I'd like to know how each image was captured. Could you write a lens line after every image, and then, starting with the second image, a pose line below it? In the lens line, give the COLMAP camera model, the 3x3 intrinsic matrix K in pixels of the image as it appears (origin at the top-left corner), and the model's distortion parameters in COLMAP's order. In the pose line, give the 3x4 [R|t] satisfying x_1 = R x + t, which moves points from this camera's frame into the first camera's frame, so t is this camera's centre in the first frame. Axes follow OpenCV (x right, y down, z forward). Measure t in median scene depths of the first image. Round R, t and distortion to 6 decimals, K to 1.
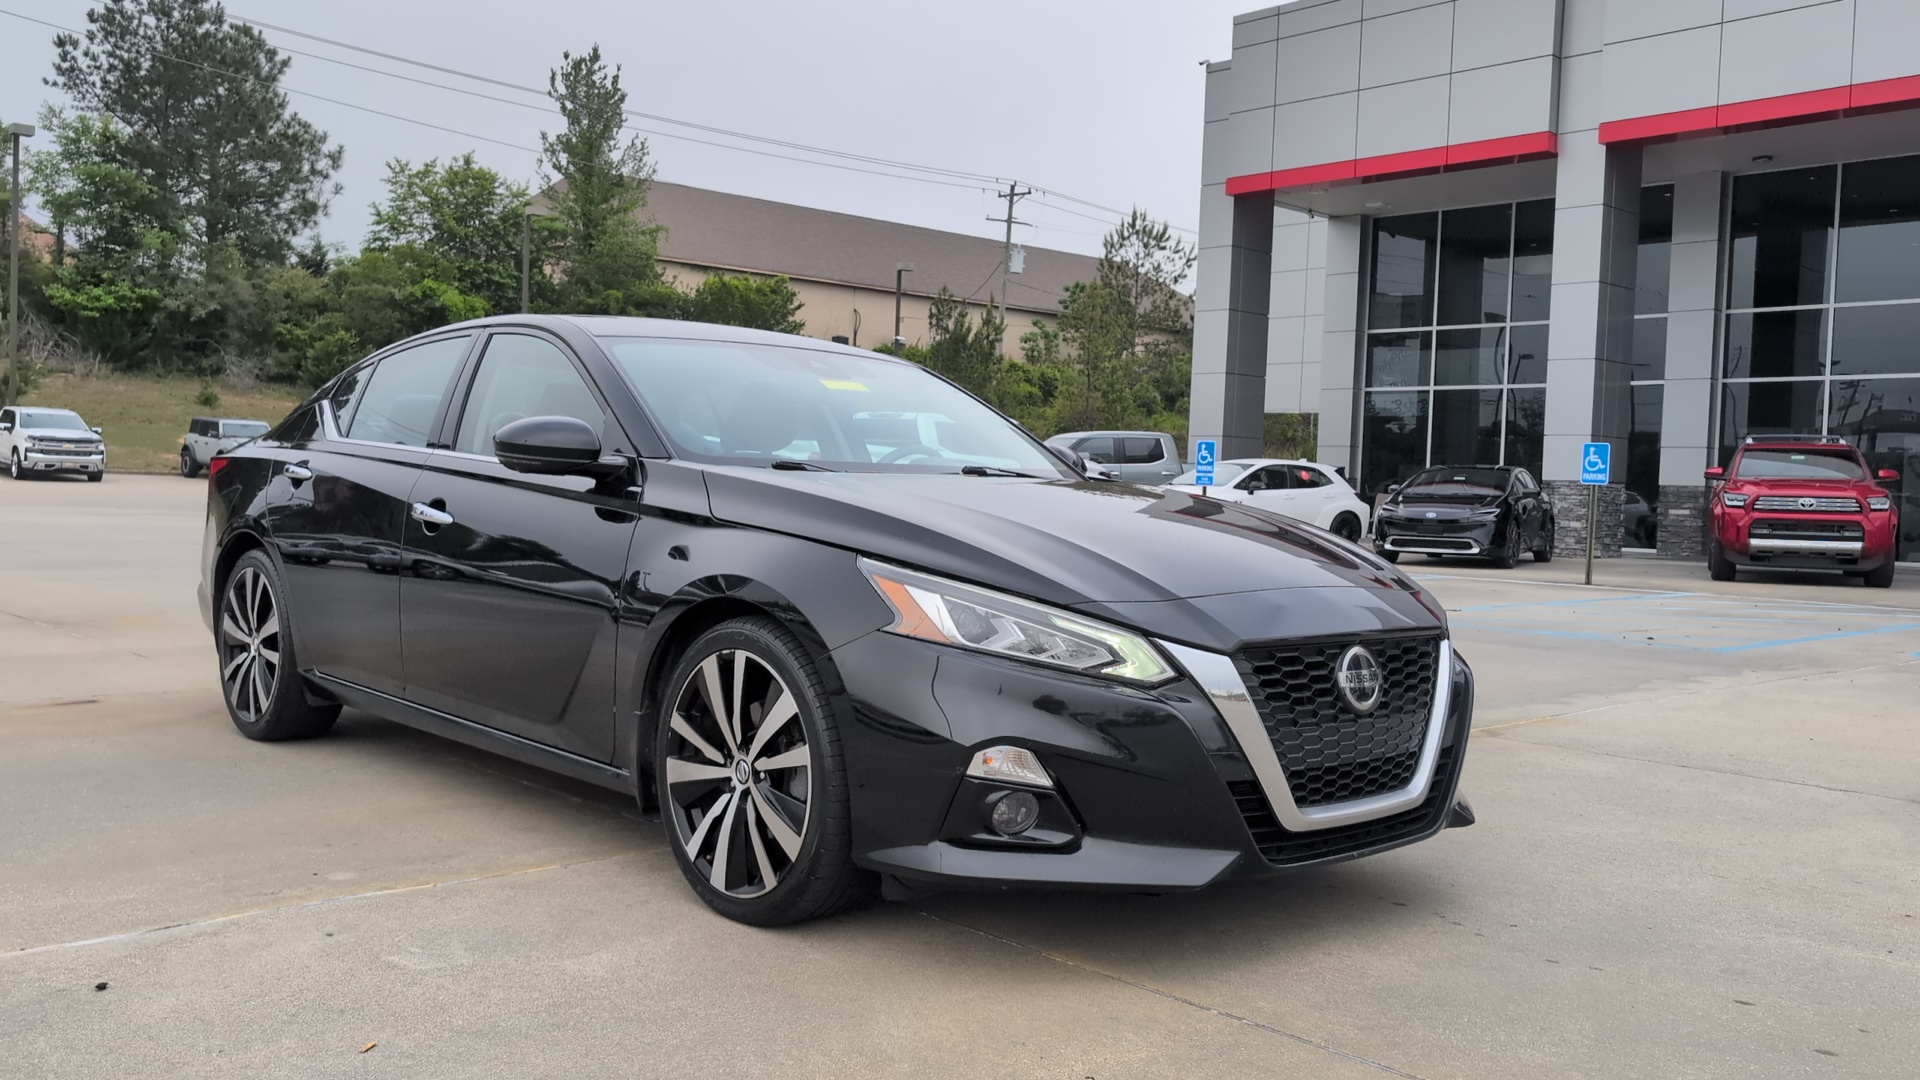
lens RADIAL K [[1575.0, 0, 960.4], [0, 1575.0, 540.1], [0, 0, 1]] dist [0.008575, -0.019425]
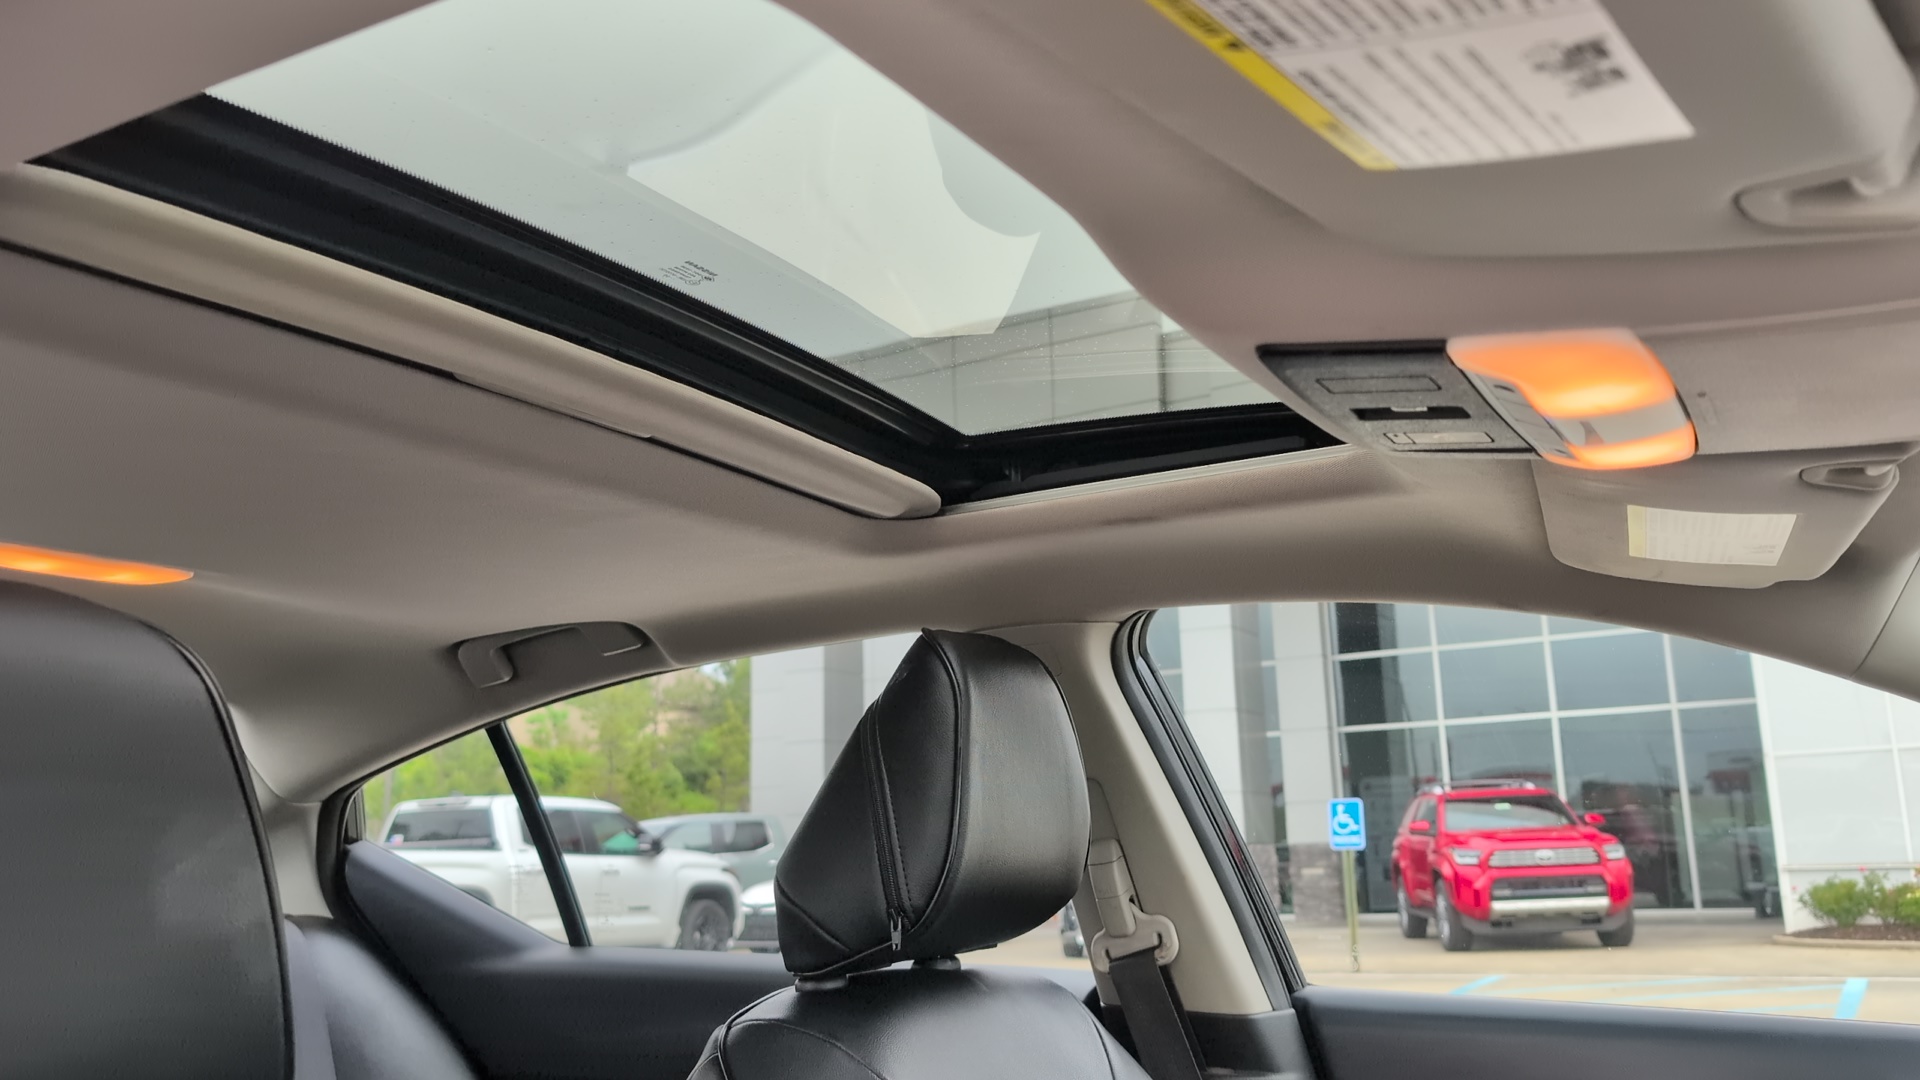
lens RADIAL K [[1575.0, 0, 960.0], [0, 1575.0, 540.8], [0, 0, 1]] dist [0.008575, -0.019425]
pose [[0.950418, 0.004449, 0.310942, -0.055152], [0.069412, 0.971636, -0.226067, -0.018184], [-0.303128, 0.236441, 0.923151, 0.228714]]
